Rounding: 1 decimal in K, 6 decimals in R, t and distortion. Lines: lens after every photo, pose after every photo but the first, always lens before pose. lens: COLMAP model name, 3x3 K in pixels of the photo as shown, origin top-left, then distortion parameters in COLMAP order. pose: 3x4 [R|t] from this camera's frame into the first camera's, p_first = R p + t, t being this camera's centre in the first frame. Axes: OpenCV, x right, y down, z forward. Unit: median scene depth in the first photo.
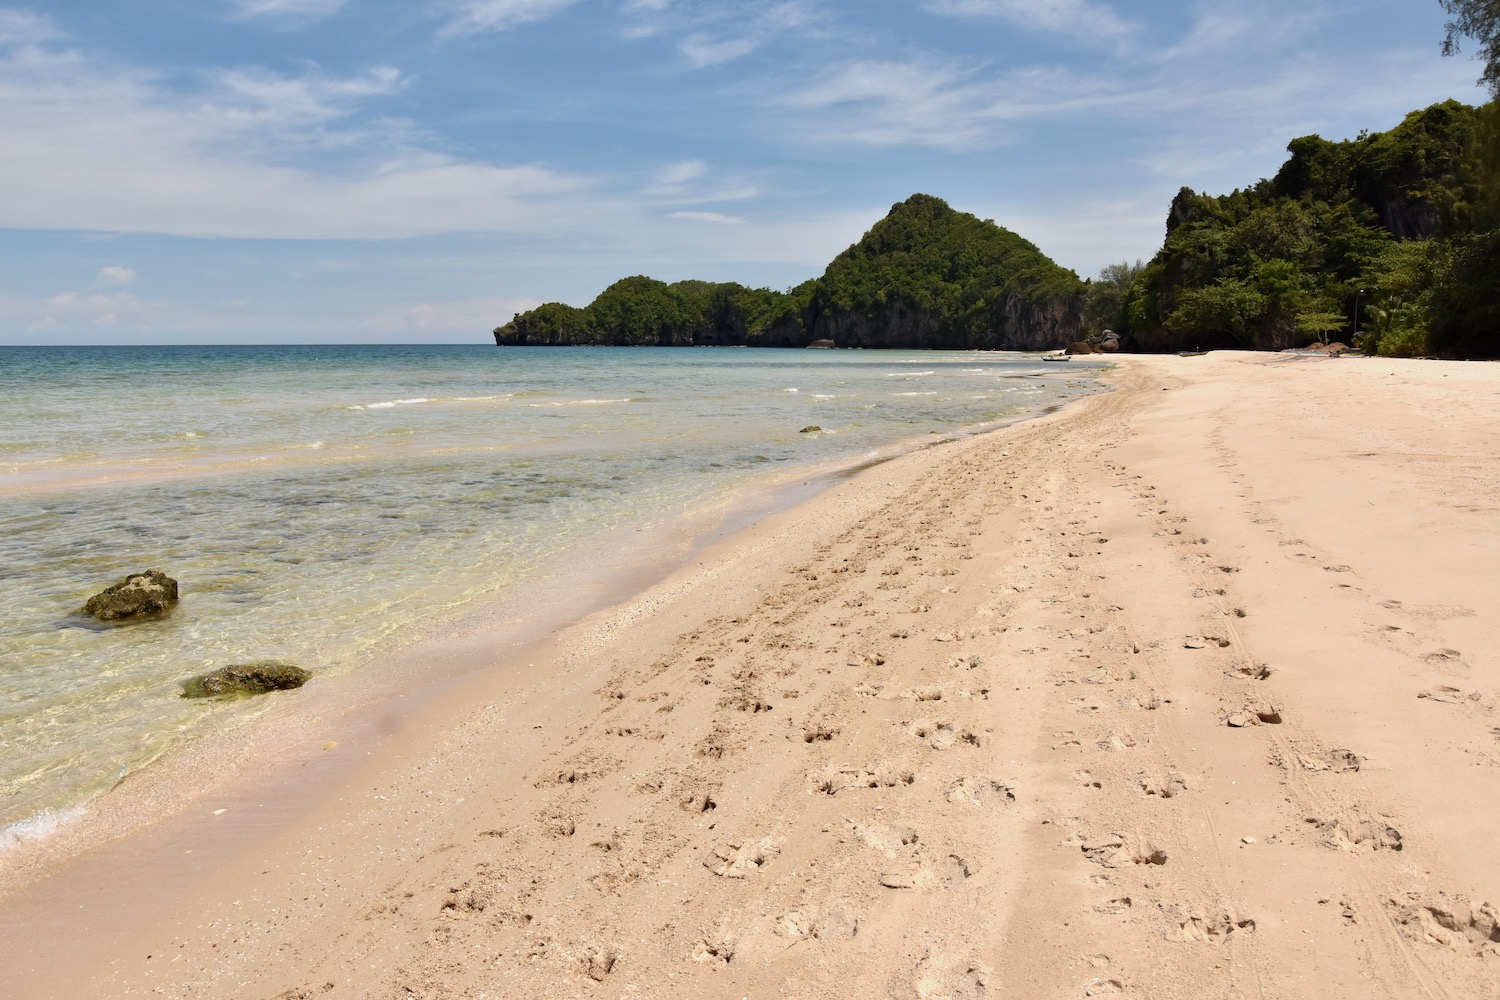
lens RADIAL K [[1164.3, 0, 750.0], [0, 1164.3, 500.0], [0, 0, 1]] dist [-0.159095, 0.103946]
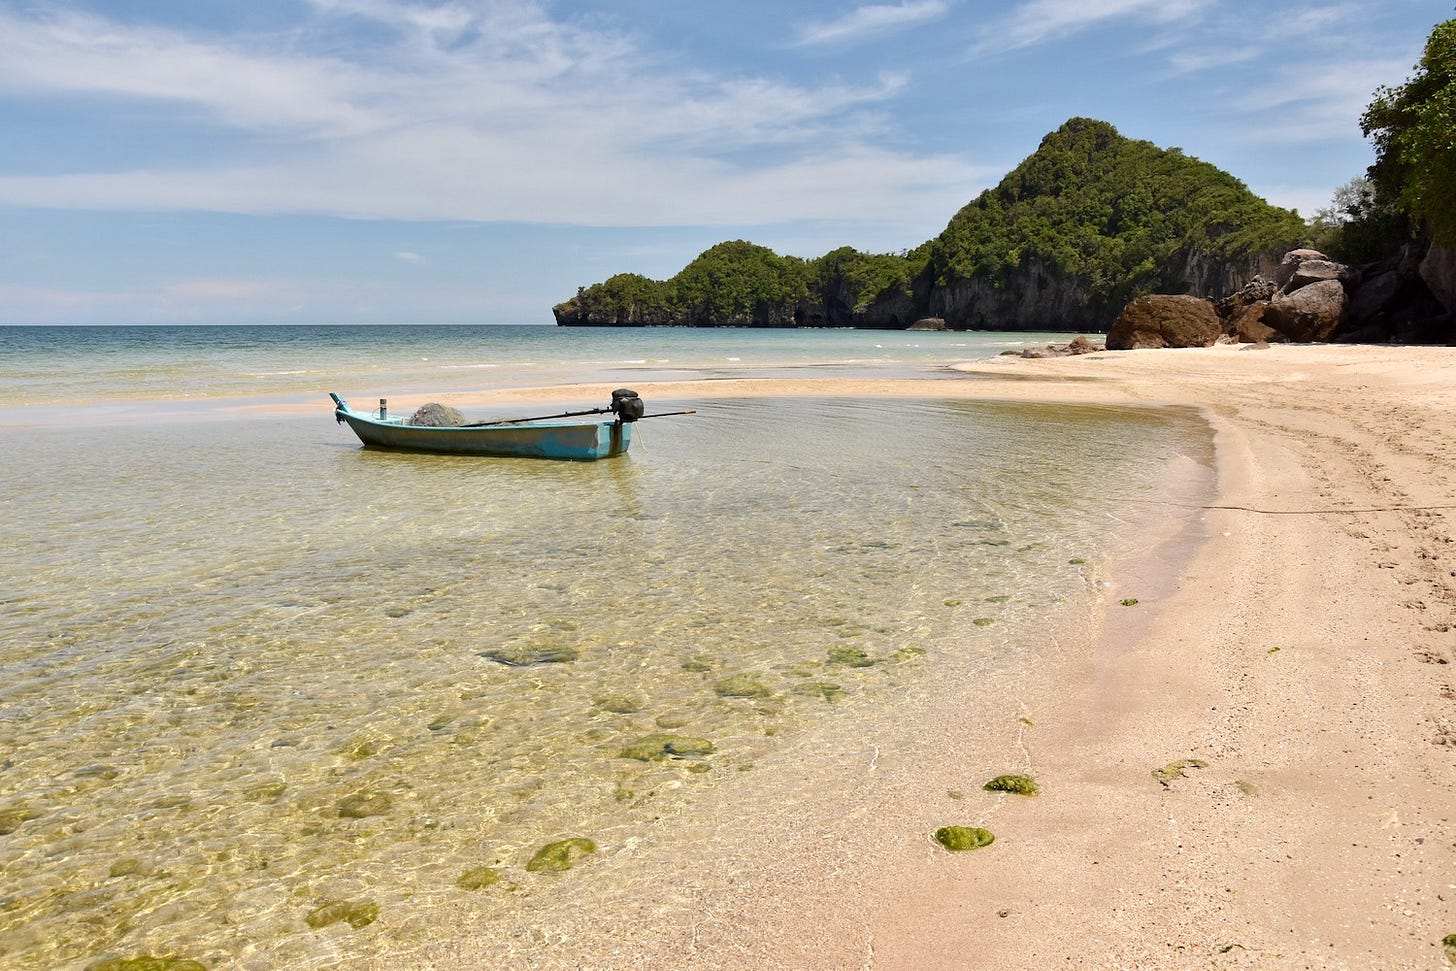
lens RADIAL K [[1196.1, 0, 728.0], [0, 1196.1, 485.5], [0, 0, 1]] dist [-0.143432, 0.146471]
pose [[0.981497, 0.024276, -0.189934, 0.086045], [-0.024443, 0.999700, 0.001462, -0.033952], [0.189913, 0.003208, 0.981796, 0.262483]]
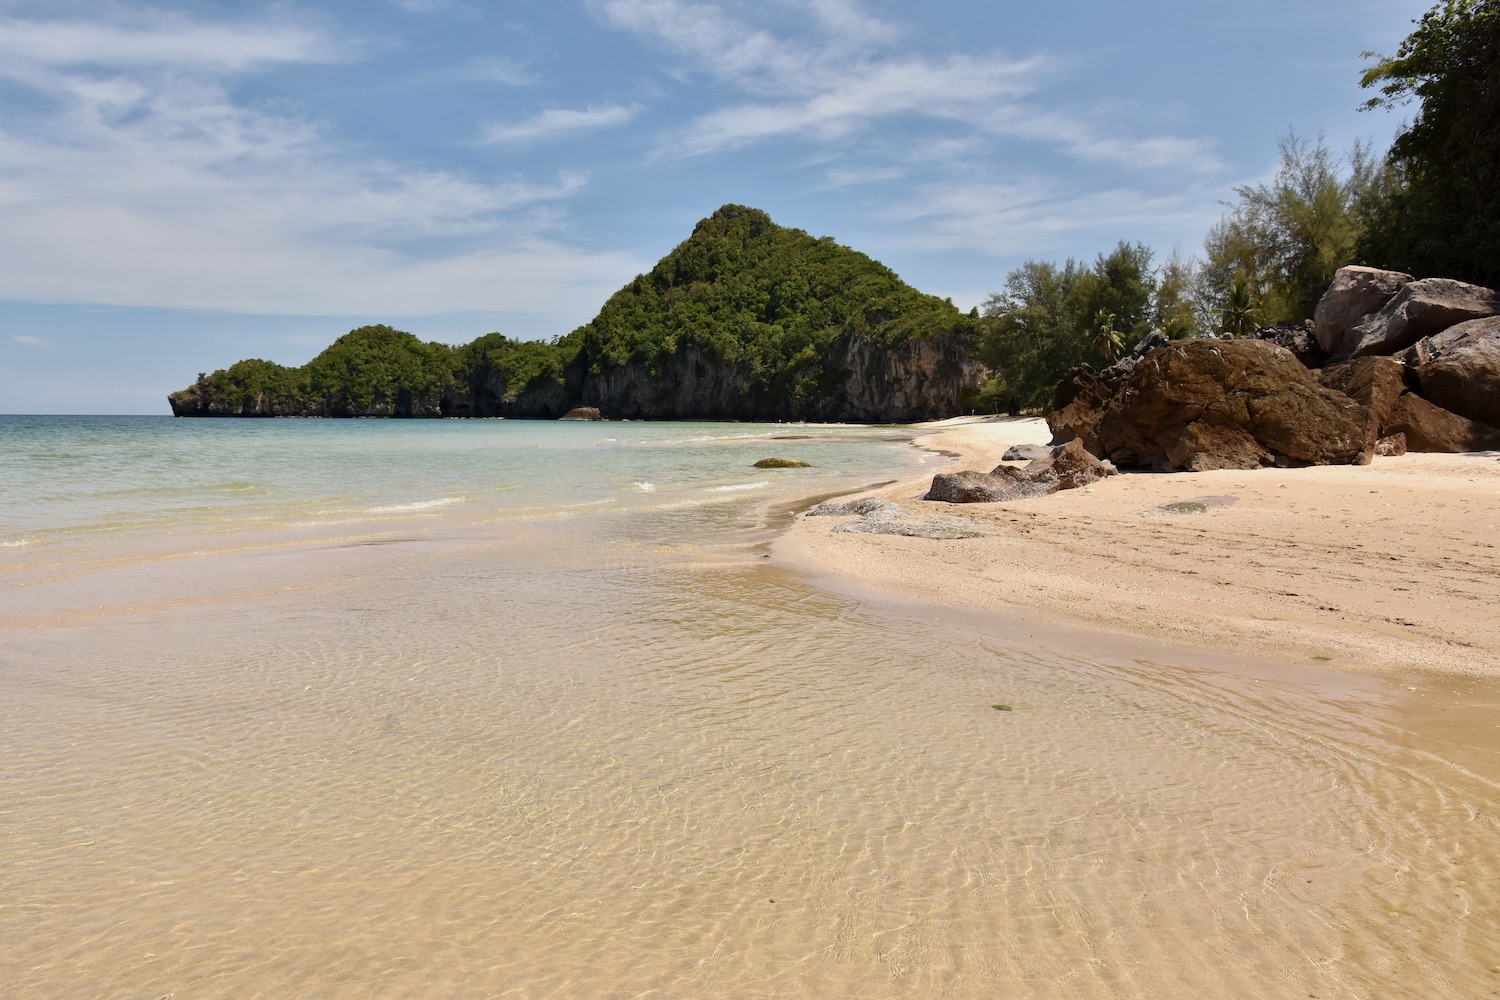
lens RADIAL K [[1187.7, 0, 750.0], [0, 1187.7, 500.0], [0, 0, 1]] dist [-0.154798, 0.116130]
pose [[0.993276, -0.005350, 0.115643, 0.082411], [0.012664, 0.997958, -0.062603, -0.041440], [-0.115072, 0.063647, 0.991316, 0.318748]]
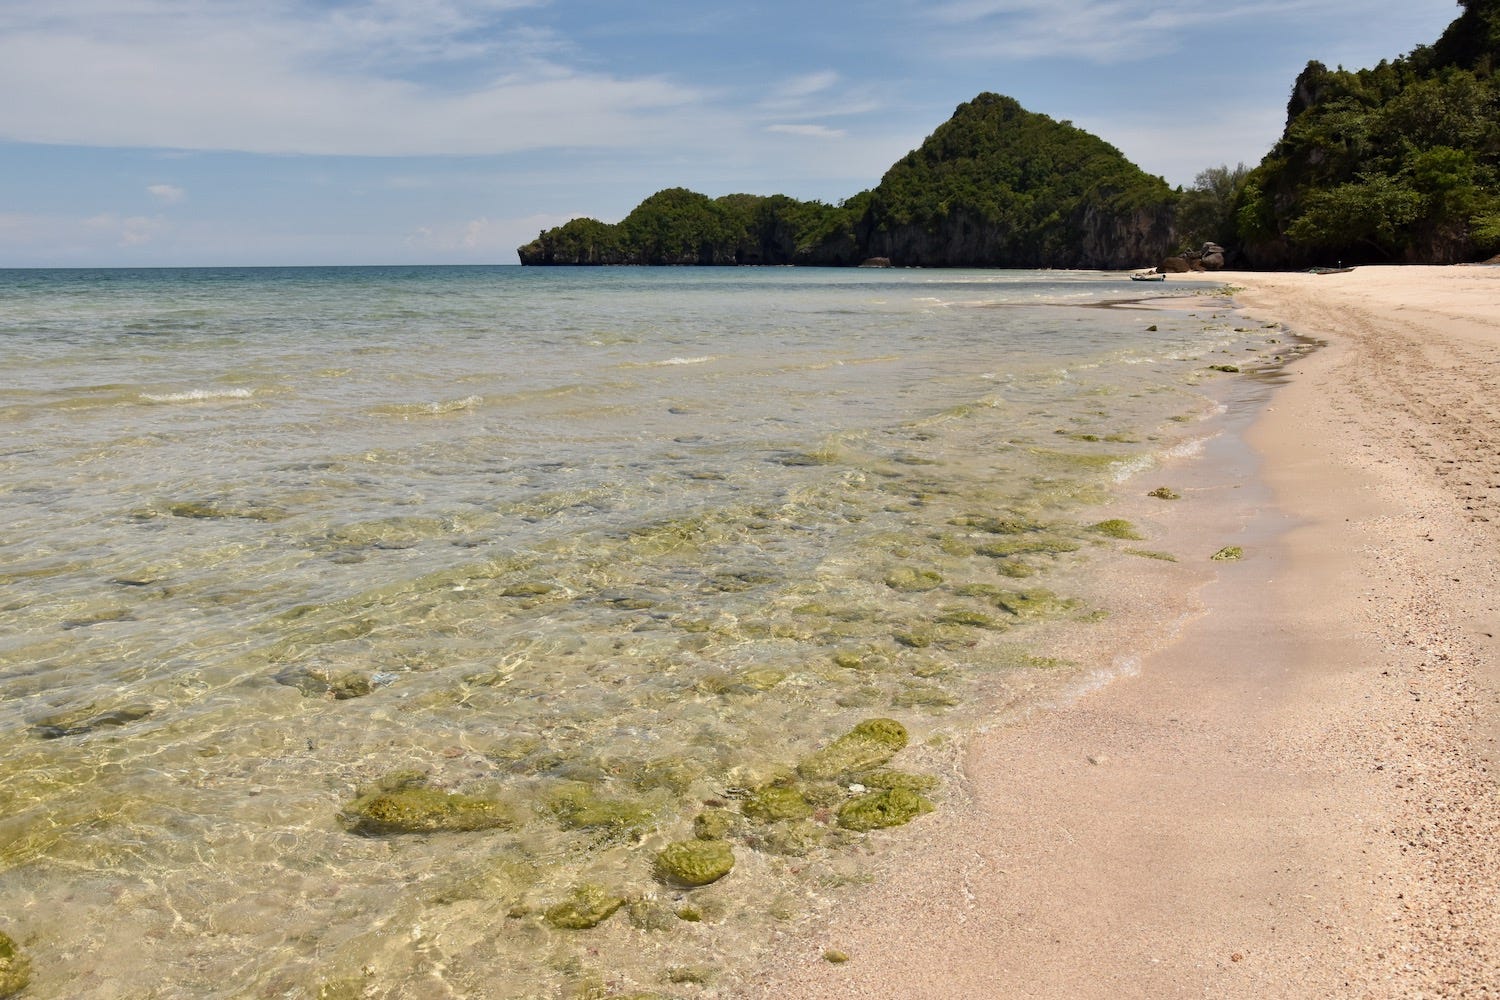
lens RADIAL K [[1232.2, 0, 750.0], [0, 1232.2, 500.0], [0, 0, 1]] dist [-0.143432, 0.146471]
pose [[0.998902, 0.004317, -0.046640, 0.009998], [-0.001660, 0.998380, 0.056867, -0.005176], [0.046810, -0.056727, 0.997292, 0.044317]]
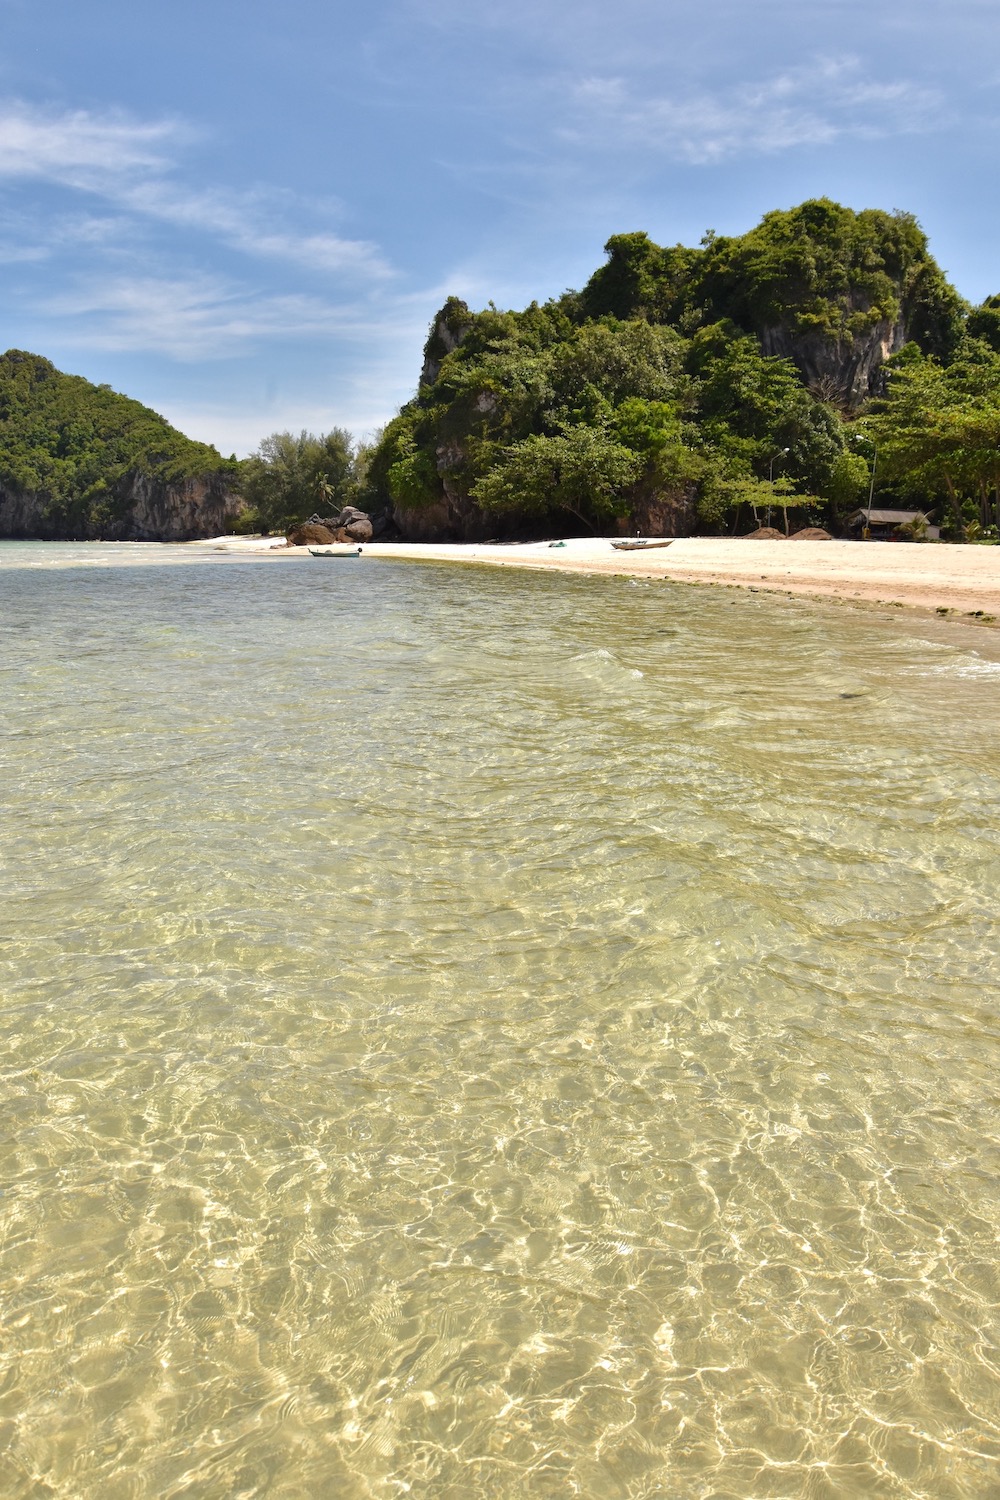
lens RADIAL K [[1164.3, 0, 524.5], [0, 1164.3, 745.9], [0, 0, 1]] dist [-0.159095, 0.103946]
pose [[0.846476, -0.076264, 0.526936, 0.015120], [0.051326, 0.996767, 0.061812, -0.017710], [-0.529947, -0.025277, 0.847654, 0.141467]]
